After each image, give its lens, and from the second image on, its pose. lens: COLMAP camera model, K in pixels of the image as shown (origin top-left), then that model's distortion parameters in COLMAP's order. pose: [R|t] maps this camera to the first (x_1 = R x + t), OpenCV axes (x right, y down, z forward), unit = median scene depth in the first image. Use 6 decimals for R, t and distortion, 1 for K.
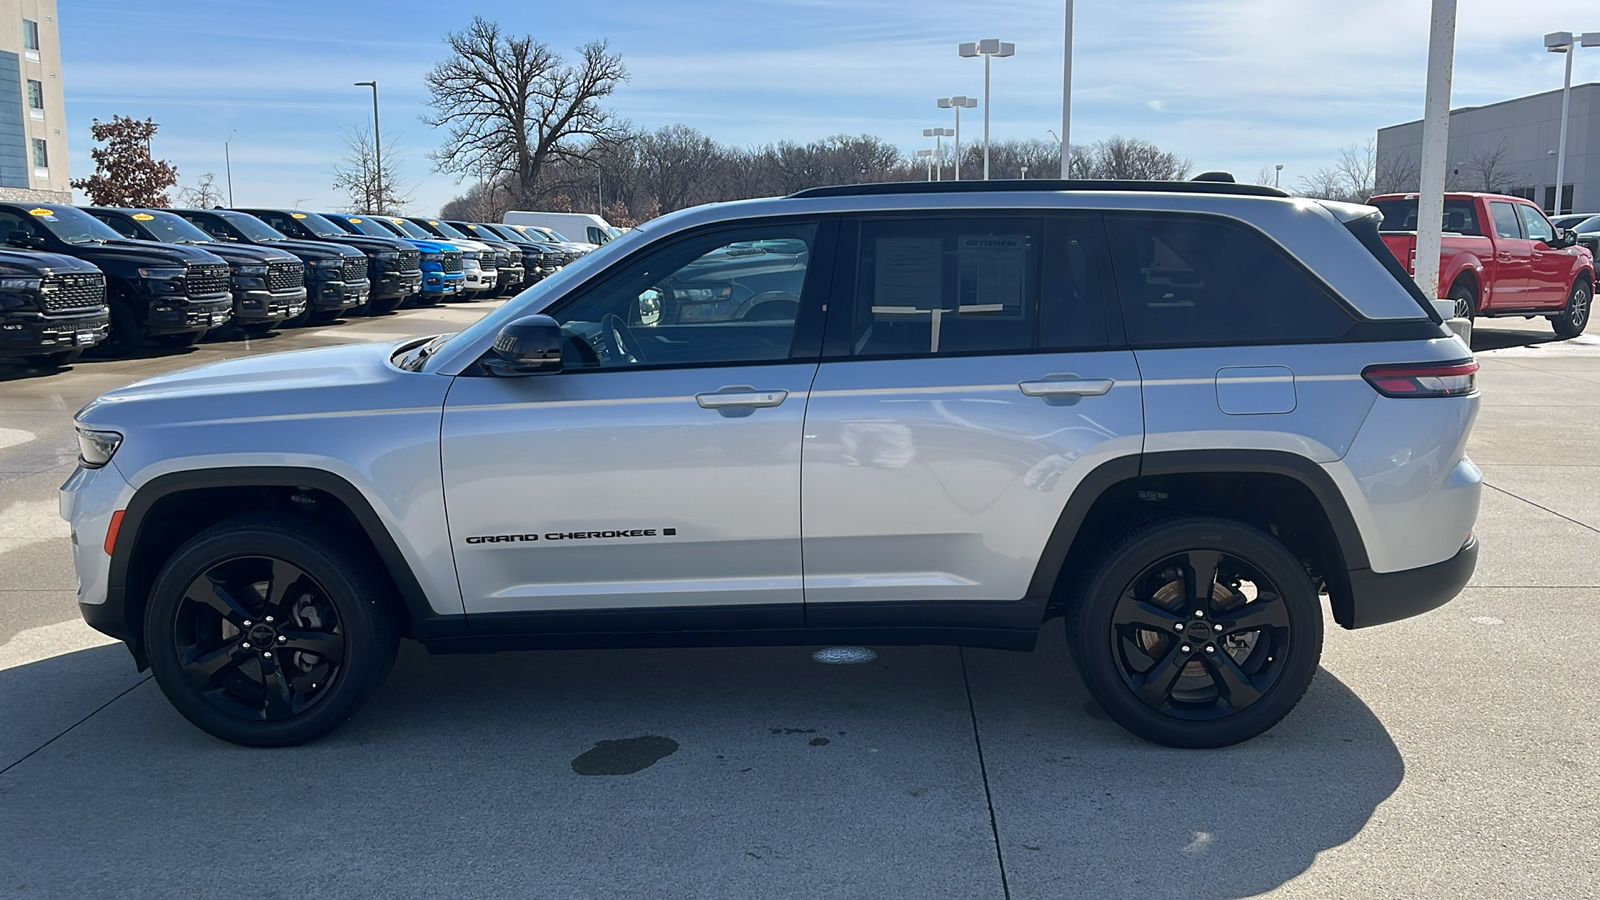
lens RADIAL K [[1349.2, 0, 814.1], [0, 1349.2, 443.8], [0, 0, 1]] dist [0.095412, -0.150599]
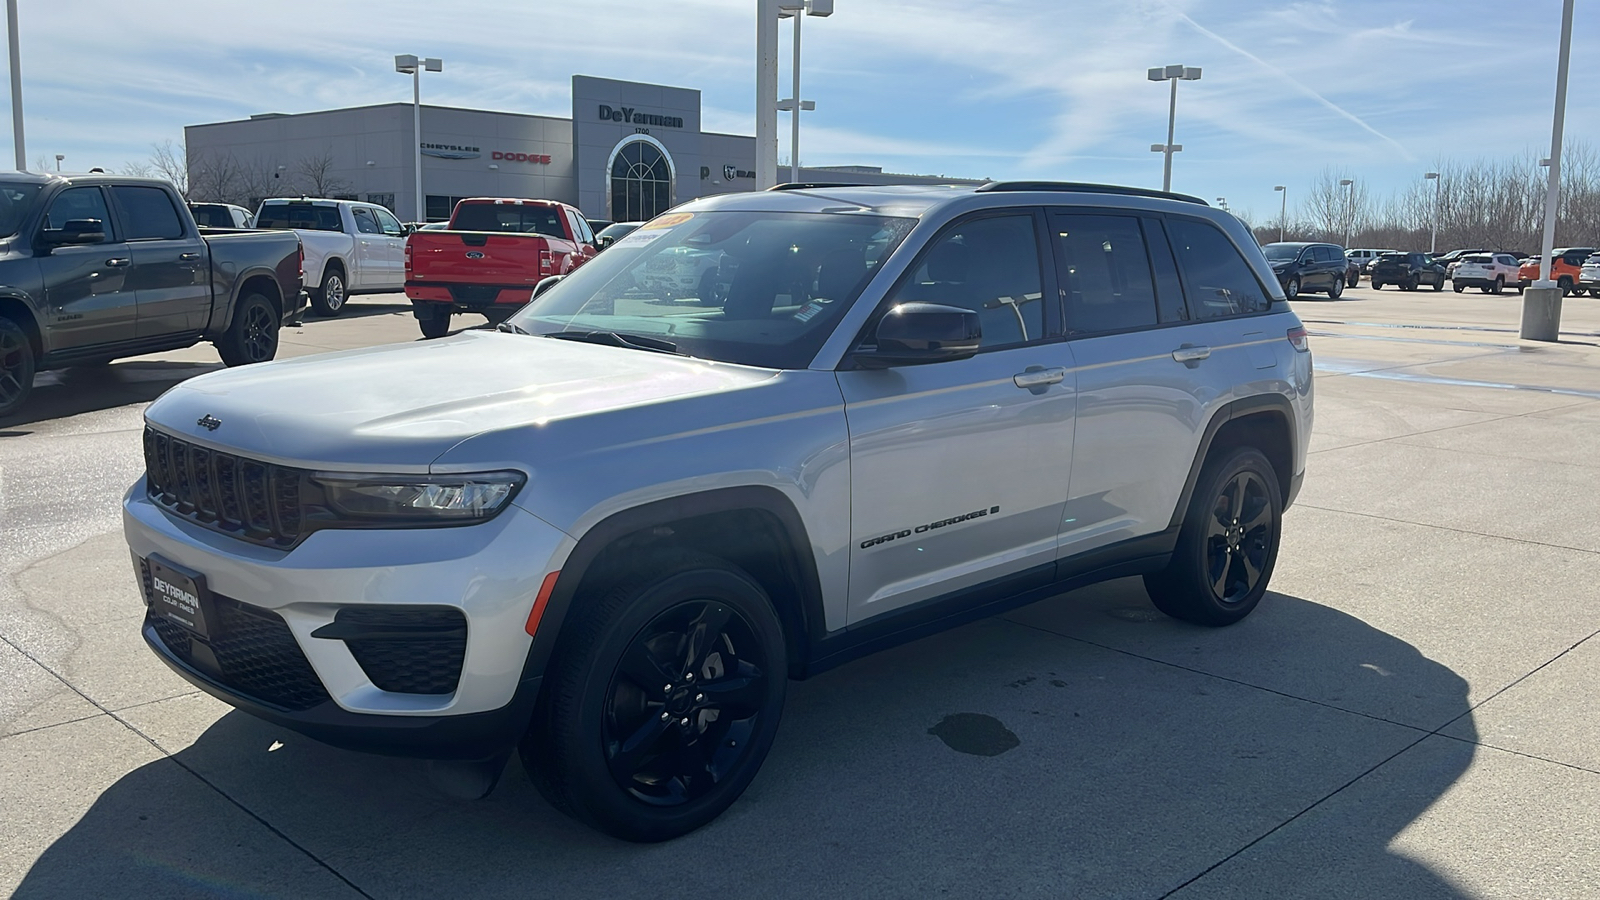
lens RADIAL K [[1349.2, 0, 814.1], [0, 1349.2, 443.8], [0, 0, 1]] dist [0.095412, -0.150599]
pose [[0.674698, -0.086870, 0.732964, -0.938427], [0.087107, 0.995482, 0.037801, -0.035964], [-0.732936, 0.038342, 0.679217, 0.384959]]
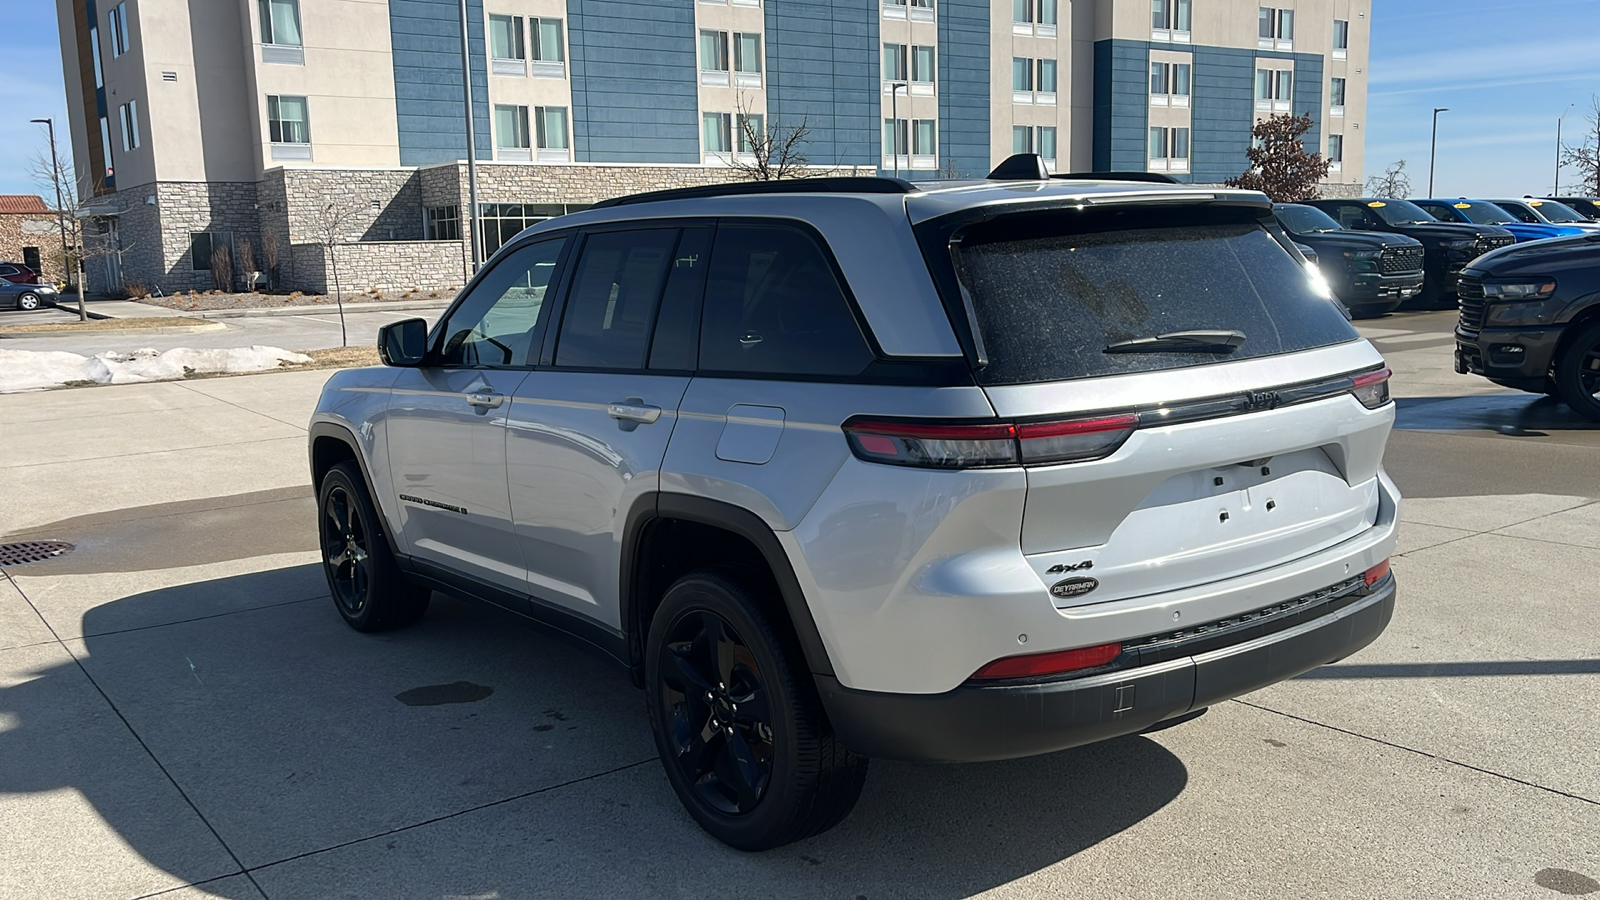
lens RADIAL K [[1374.0, 0, 794.2], [0, 1374.0, 458.5], [0, 0, 1]] dist [0.020322, -0.000357]
pose [[0.621202, 0.104898, -0.776598, 0.947699], [-0.090064, 0.993991, 0.062219, -0.075325], [0.778458, 0.031293, 0.626916, 0.474660]]
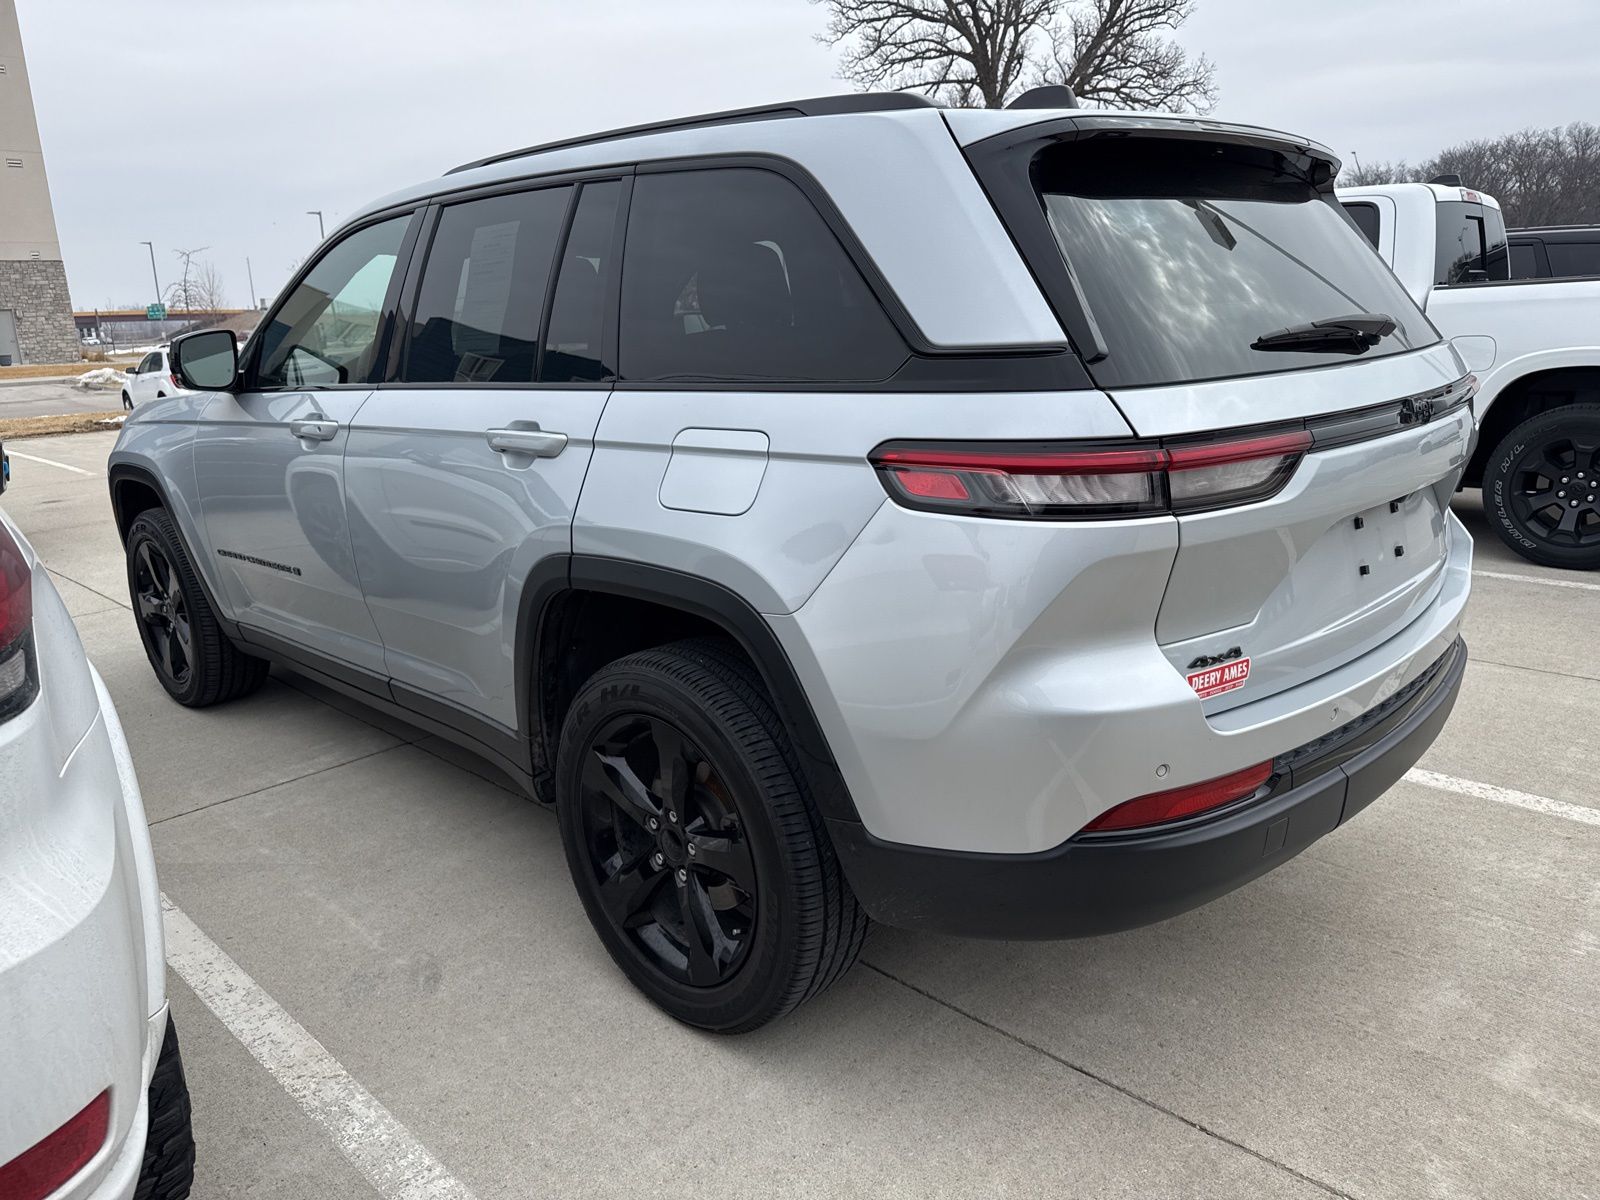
lens RADIAL K [[1161.3, 0, 807.8], [0, 1161.3, 604.9], [0, 0, 1]] dist [-0.001014, -0.000895]
pose [[0.739102, 0.160040, -0.654305, 0.651319], [-0.077259, 0.985096, 0.153679, -0.058611], [0.669148, -0.063033, 0.740451, 0.634170]]
